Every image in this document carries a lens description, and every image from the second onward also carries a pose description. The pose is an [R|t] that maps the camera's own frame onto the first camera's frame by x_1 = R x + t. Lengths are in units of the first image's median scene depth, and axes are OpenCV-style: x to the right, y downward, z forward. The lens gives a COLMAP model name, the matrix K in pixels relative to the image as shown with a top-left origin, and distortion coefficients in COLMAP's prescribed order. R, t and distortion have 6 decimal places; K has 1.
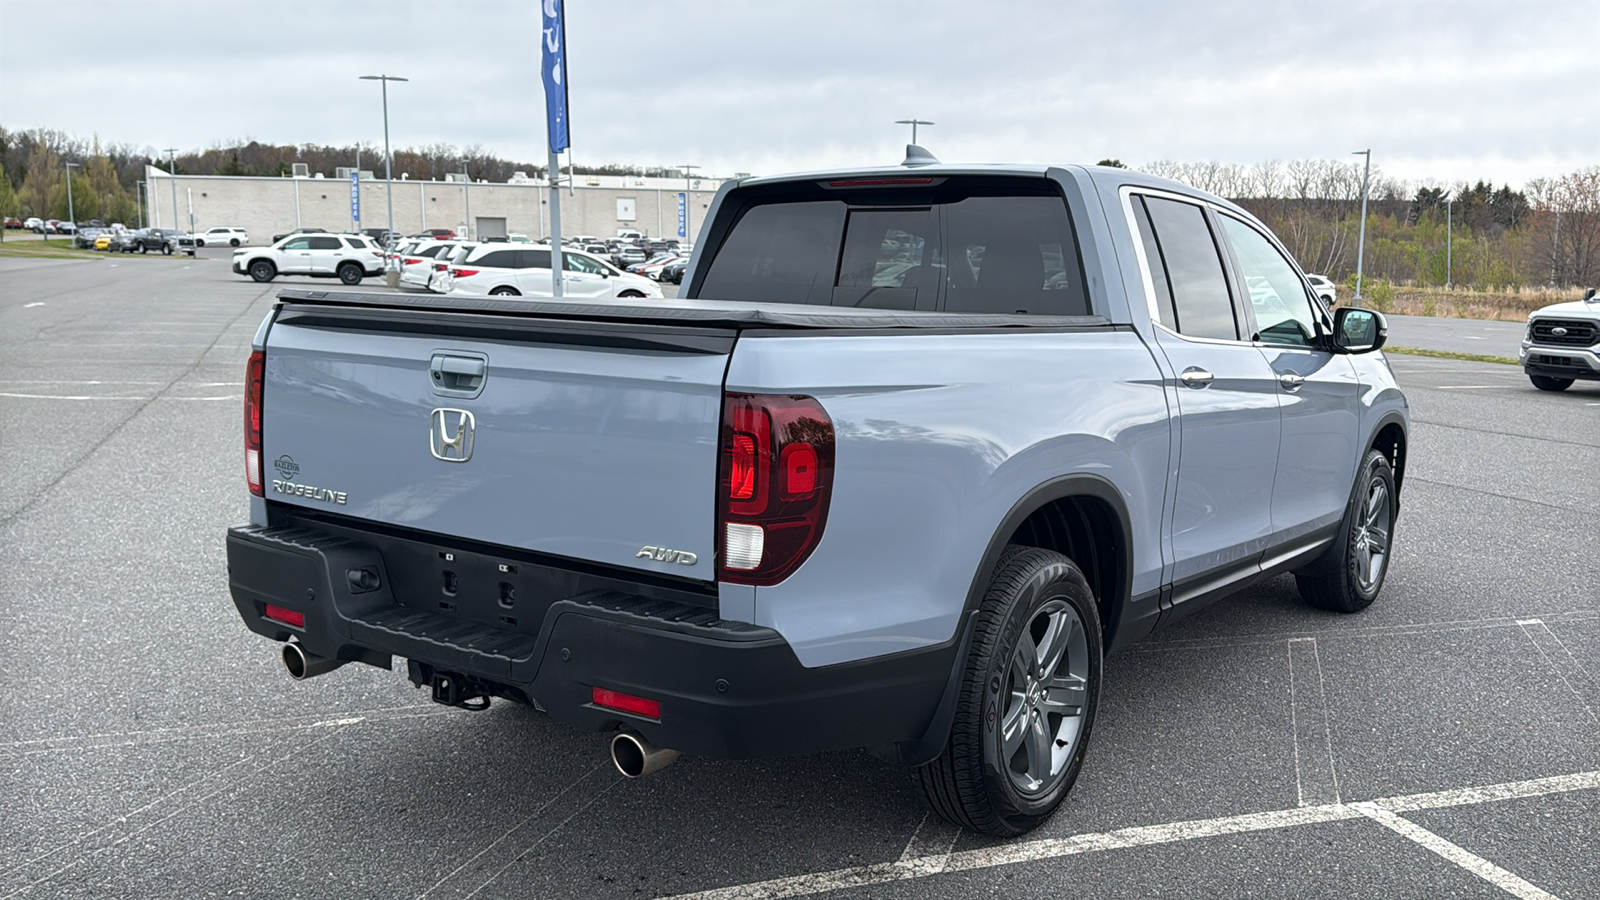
lens RADIAL K [[1339.6, 0, 832.2], [0, 1339.6, 474.3], [0, 0, 1]] dist [0.138302, -0.244947]
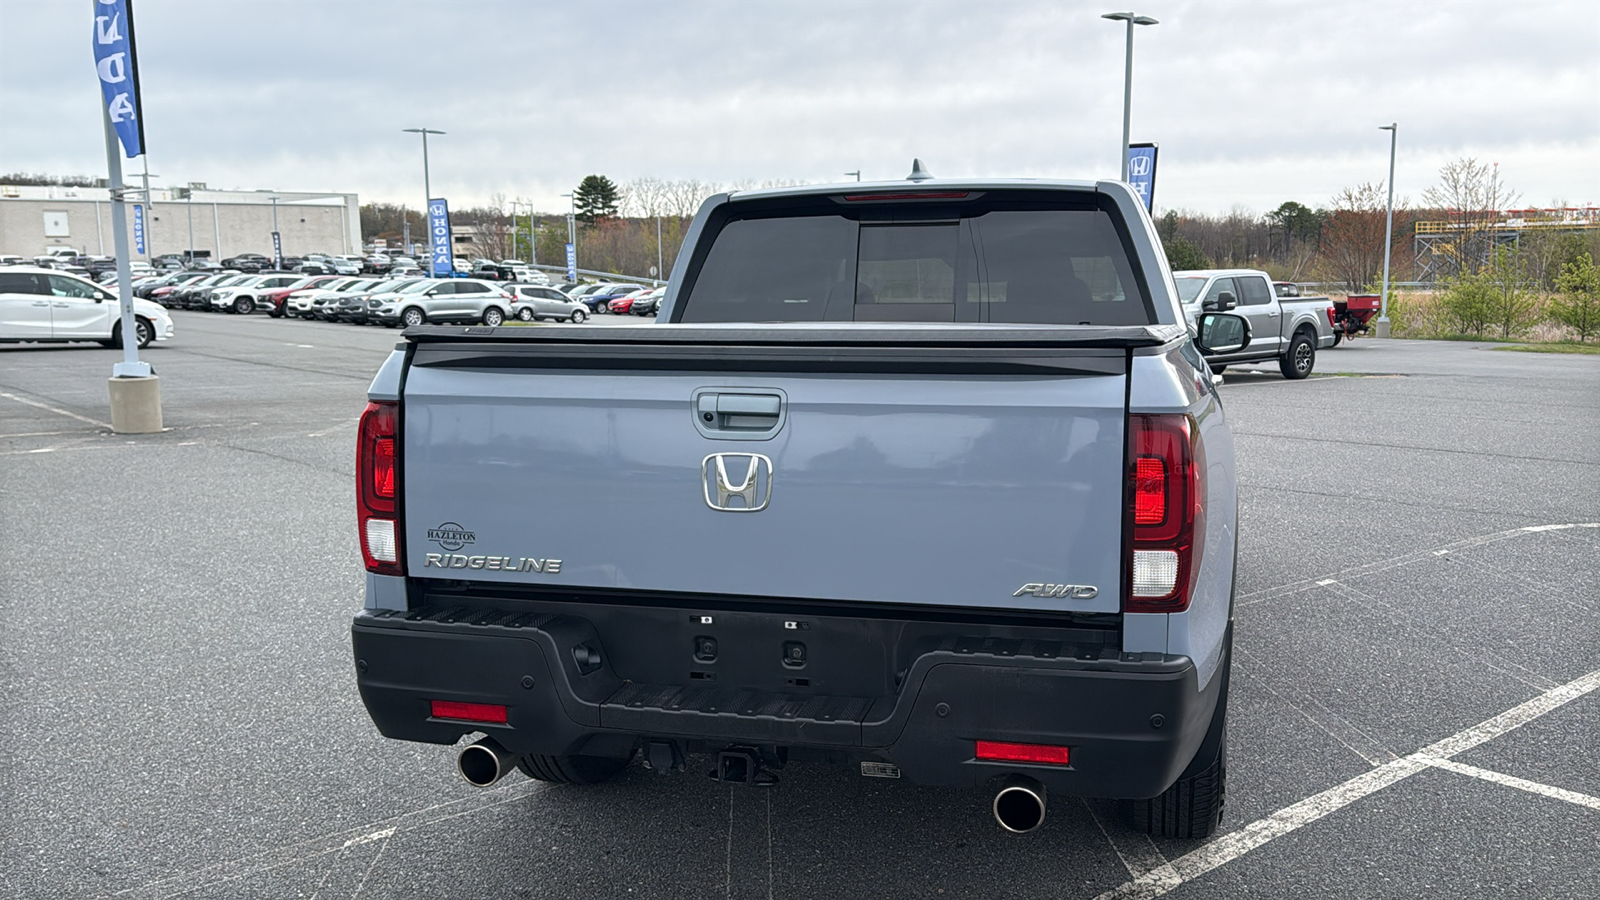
lens RADIAL K [[1340.8, 0, 827.7], [0, 1340.8, 476.1], [0, 0, 1]] dist [0.157823, -0.292902]
pose [[0.933320, -0.071798, 0.351794, -0.440089], [0.075098, 0.997167, 0.004277, -0.026518], [-0.351104, 0.022428, 0.936068, 0.122853]]
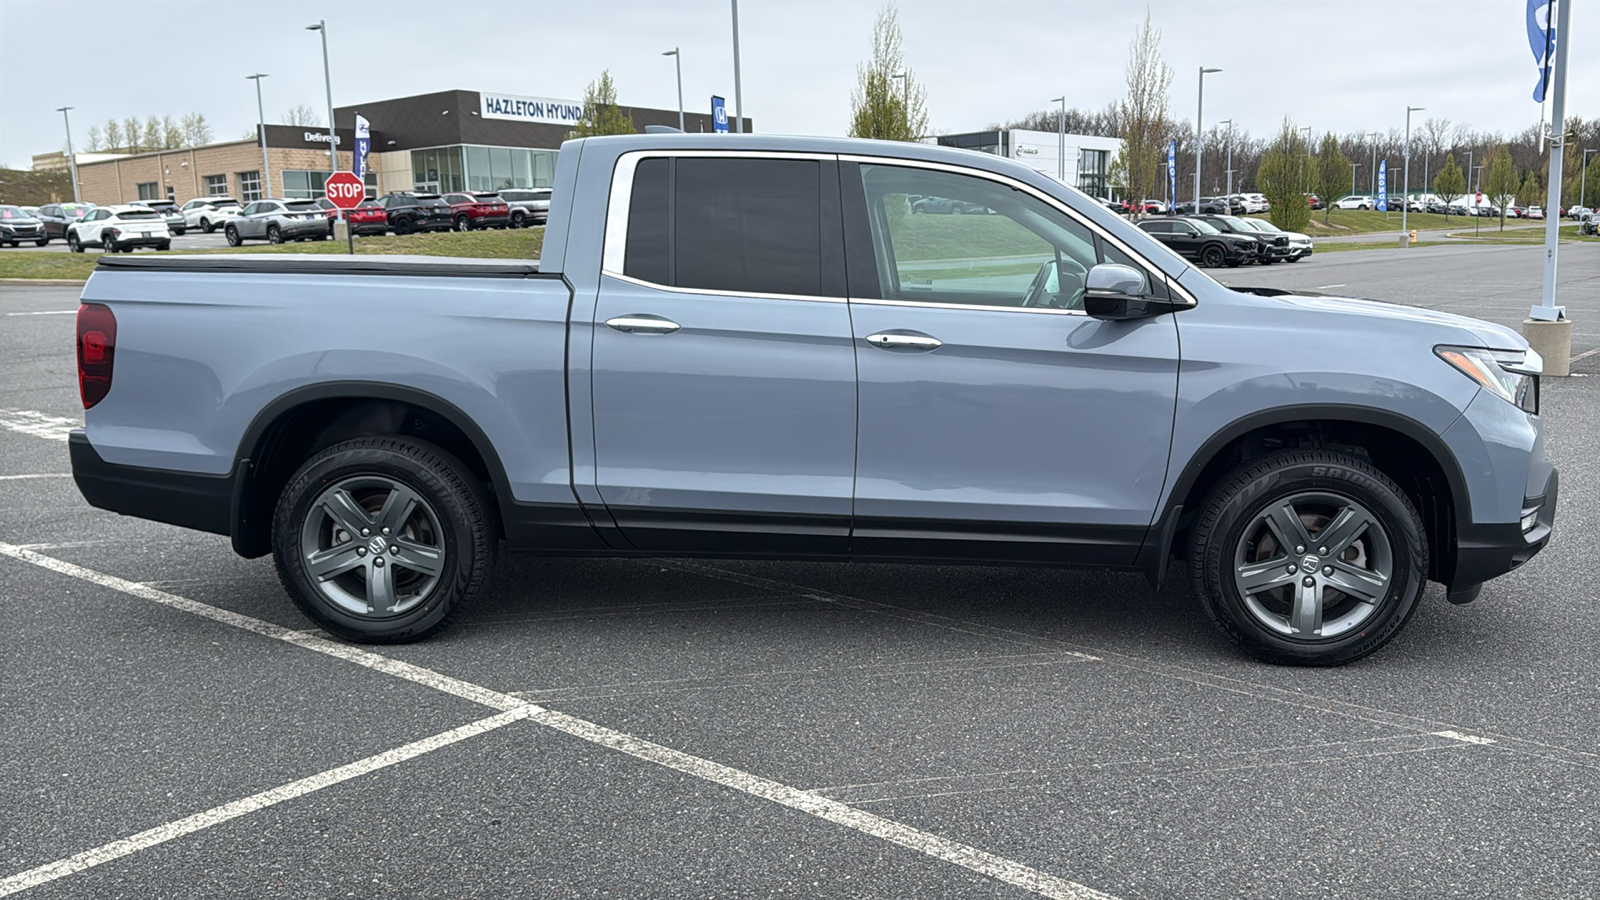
lens RADIAL K [[1340.8, 0, 827.7], [0, 1340.8, 476.1], [0, 0, 1]] dist [0.157823, -0.292902]
pose [[0.517462, 0.117328, -0.847625, 1.439723], [-0.108543, 0.991554, 0.070987, -0.048347], [0.848794, 0.055270, 0.525826, 0.624668]]
